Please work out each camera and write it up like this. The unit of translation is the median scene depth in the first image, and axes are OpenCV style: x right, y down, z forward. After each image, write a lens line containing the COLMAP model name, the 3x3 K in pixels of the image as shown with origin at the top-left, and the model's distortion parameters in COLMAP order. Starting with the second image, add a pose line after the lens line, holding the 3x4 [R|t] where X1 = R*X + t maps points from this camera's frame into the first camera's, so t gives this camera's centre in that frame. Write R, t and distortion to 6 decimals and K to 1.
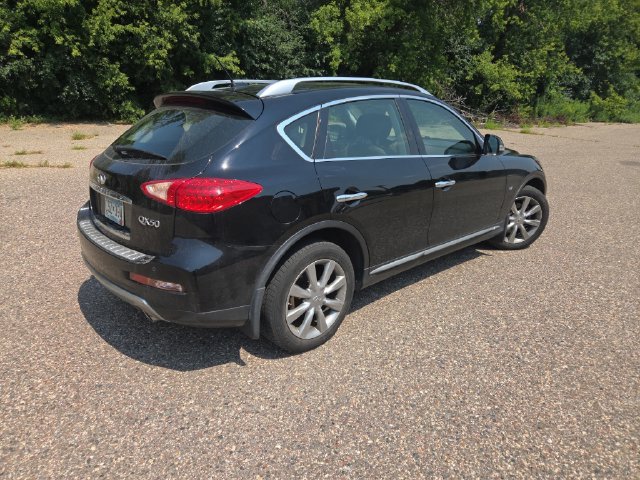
lens RADIAL K [[424.8, 0, 313.3], [0, 424.8, 241.2], [0, 0, 1]] dist [0.063336, -0.048378]
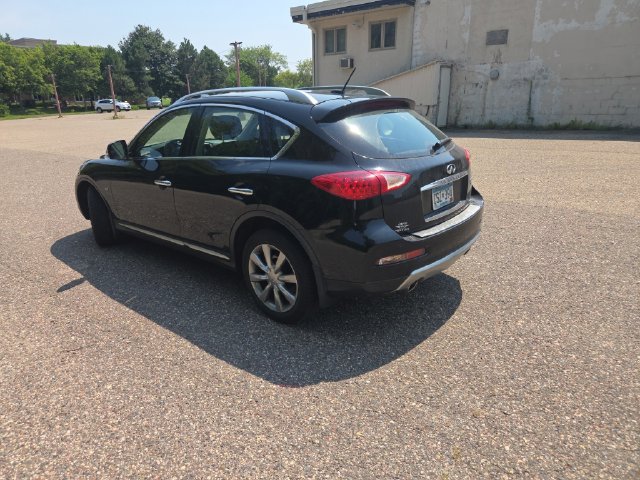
lens RADIAL K [[424.8, 0, 313.2], [0, 424.8, 235.8], [0, 0, 1]] dist [0.063336, -0.048378]
pose [[-0.100633, -0.311289, 0.944972, -0.277559], [0.348164, 0.878722, 0.326542, -0.085471], [-0.932016, 0.361867, 0.019951, 0.238721]]
